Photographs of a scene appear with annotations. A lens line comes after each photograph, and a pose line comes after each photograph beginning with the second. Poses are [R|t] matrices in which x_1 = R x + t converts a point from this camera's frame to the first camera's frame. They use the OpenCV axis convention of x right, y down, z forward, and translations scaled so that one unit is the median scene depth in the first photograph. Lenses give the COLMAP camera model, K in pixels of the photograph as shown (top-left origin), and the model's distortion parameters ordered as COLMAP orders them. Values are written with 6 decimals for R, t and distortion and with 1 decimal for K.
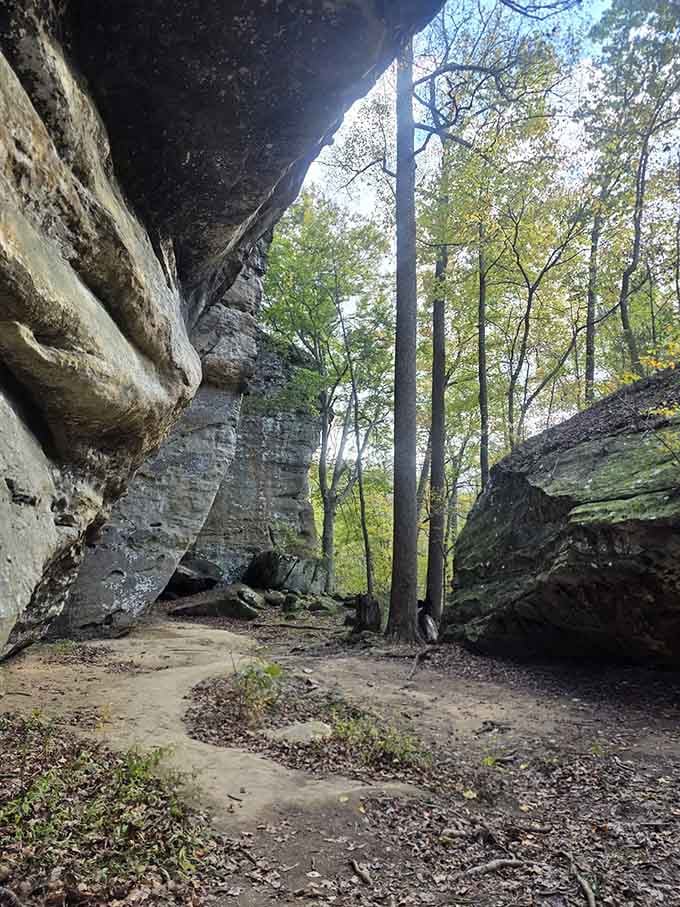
lens RADIAL K [[623.4, 0, 340.0], [0, 623.4, 453.5], [0, 0, 1]] dist [0.095077, -0.002185]
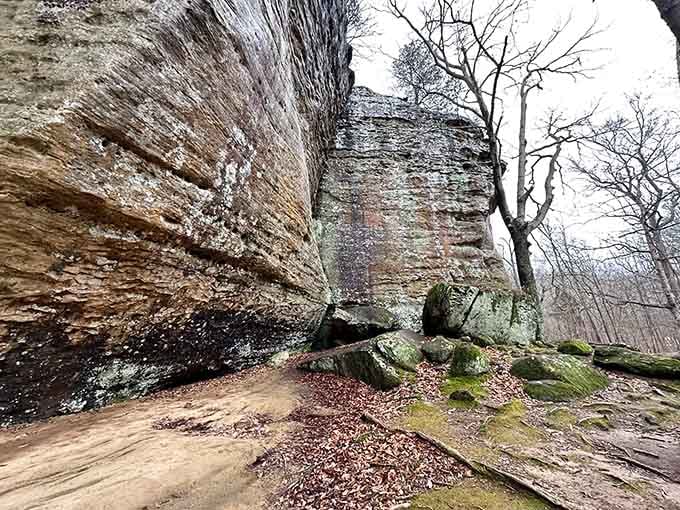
lens RADIAL K [[271.4, 0, 340.0], [0, 271.4, 255.0], [0, 0, 1]] dist [0.000194, 0.000024]
pose [[0.822284, -0.177250, -0.540769, -0.036711], [0.123658, 0.983203, -0.134238, 0.215614], [0.555479, 0.043511, 0.830391, 0.952530]]
